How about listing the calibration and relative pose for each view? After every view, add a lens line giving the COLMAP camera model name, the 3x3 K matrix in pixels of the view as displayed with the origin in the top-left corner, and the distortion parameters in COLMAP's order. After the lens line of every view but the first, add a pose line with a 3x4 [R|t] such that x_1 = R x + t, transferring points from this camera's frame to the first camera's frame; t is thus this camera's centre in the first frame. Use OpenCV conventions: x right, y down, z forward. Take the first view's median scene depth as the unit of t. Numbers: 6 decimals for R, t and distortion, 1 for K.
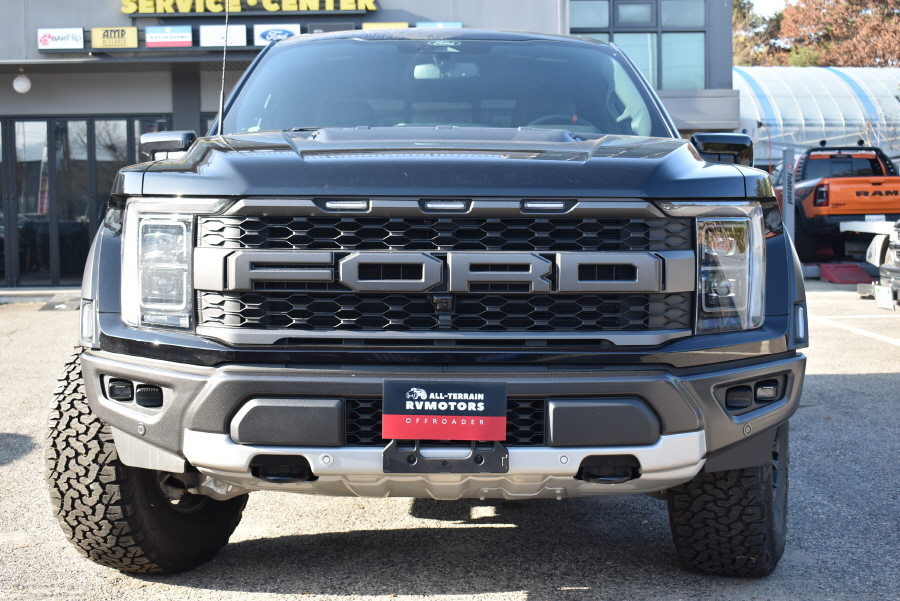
lens RADIAL K [[1289.8, 0, 449.1], [0, 1289.8, 298.9], [0, 0, 1]] dist [0.004666, 0.000000]
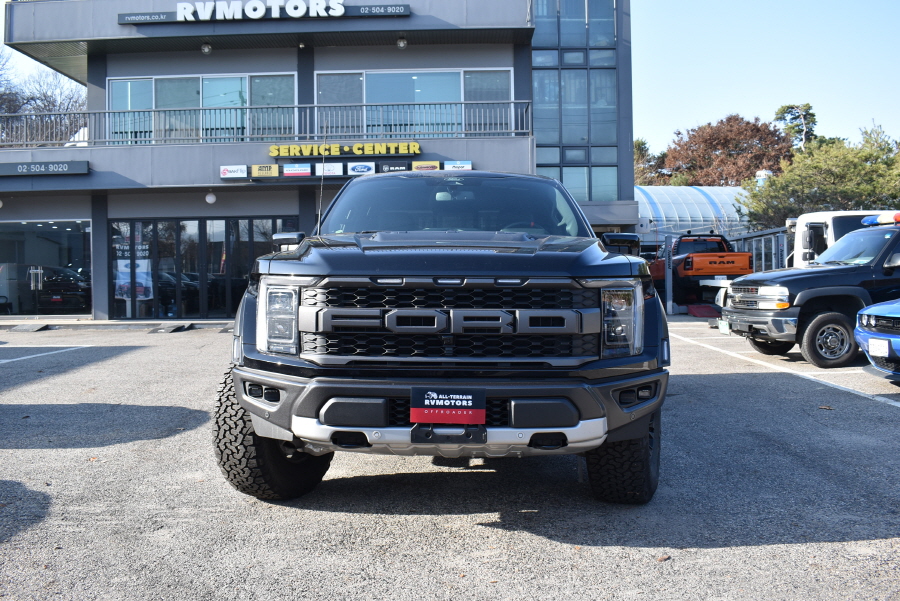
lens RADIAL K [[777.8, 0, 450.3], [0, 777.8, 300.1], [0, 0, 1]] dist [-0.055831, -0.000572]
pose [[0.999782, 0.001264, -0.020822, 0.016260], [-0.001895, 0.999539, -0.030311, -0.014832], [0.020774, 0.030344, 0.999324, 0.000919]]
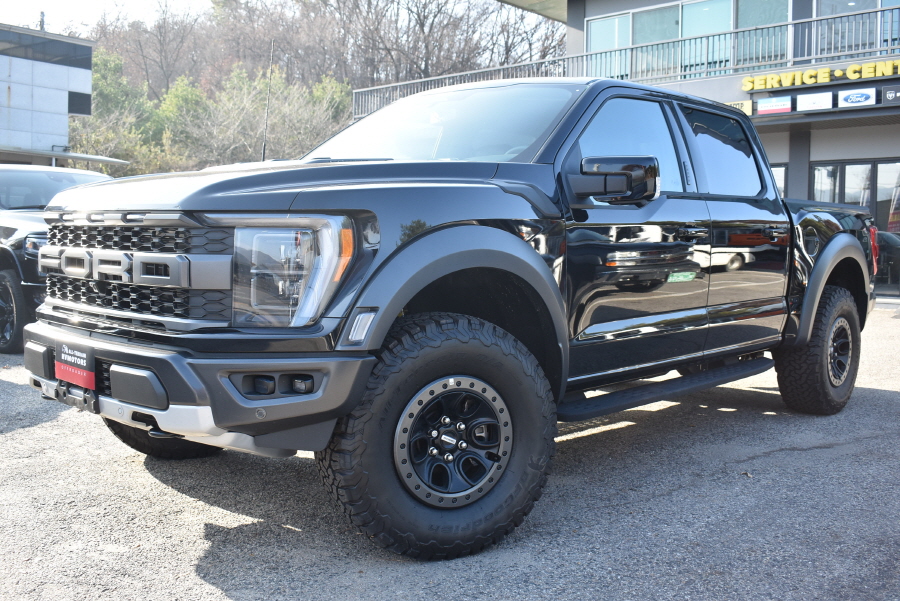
lens RADIAL K [[900.1, 0, 449.1], [0, 900.1, 297.7], [0, 0, 1]] dist [-0.066843, 0.000000]
pose [[0.729018, 0.062535, -0.681632, 0.770656], [-0.063274, 0.997711, 0.023860, -0.026597], [0.681564, 0.025735, 0.731306, 0.462789]]
